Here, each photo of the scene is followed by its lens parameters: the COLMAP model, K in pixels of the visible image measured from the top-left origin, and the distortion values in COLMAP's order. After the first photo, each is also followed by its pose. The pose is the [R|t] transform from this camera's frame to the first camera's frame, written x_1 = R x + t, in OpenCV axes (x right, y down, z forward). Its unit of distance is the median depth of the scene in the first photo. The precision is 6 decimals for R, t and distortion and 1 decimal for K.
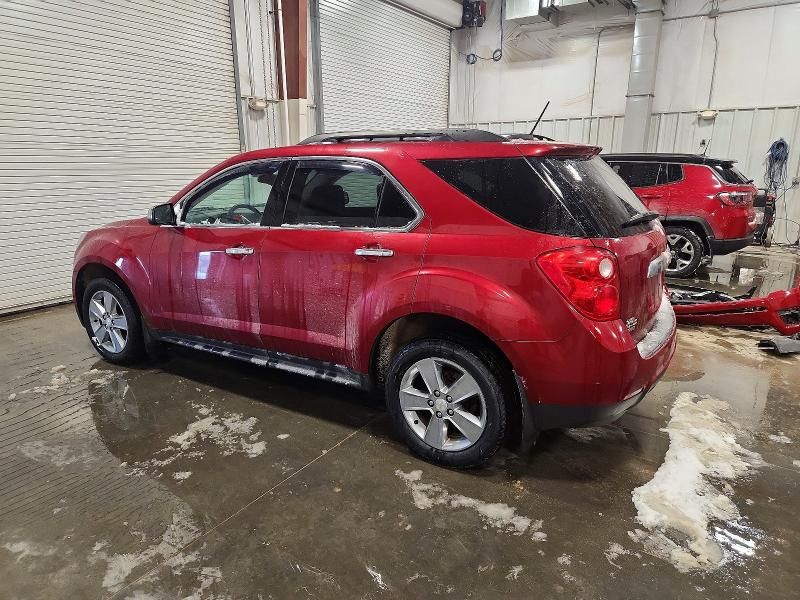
lens RADIAL K [[536.6, 0, 401.0], [0, 536.6, 297.6], [0, 0, 1]] dist [0.037888, -0.022928]
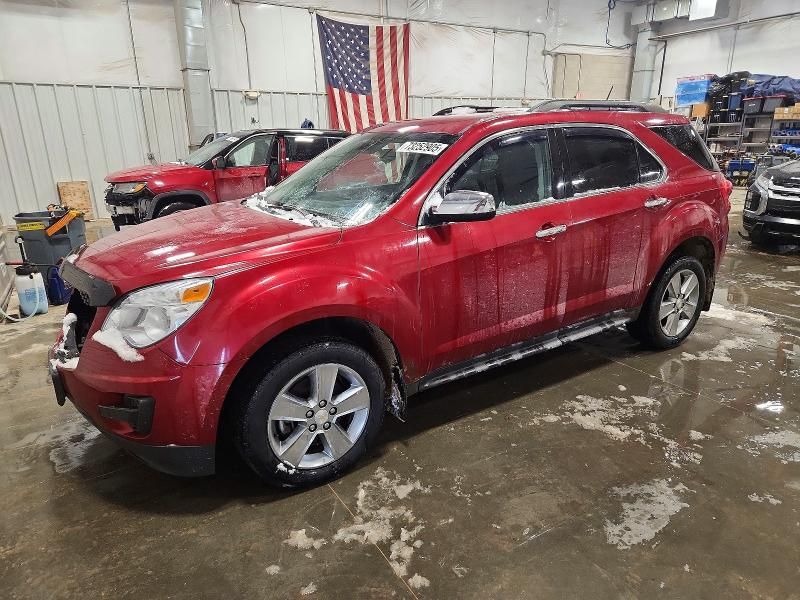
lens RADIAL K [[536.6, 0, 400.7], [0, 536.6, 305.4], [0, 0, 1]] dist [0.037888, -0.022928]
pose [[0.413527, -0.273066, 0.868579, -1.180199], [0.228536, 0.954557, 0.191291, -0.190372], [-0.881344, 0.119397, 0.457141, 0.795659]]
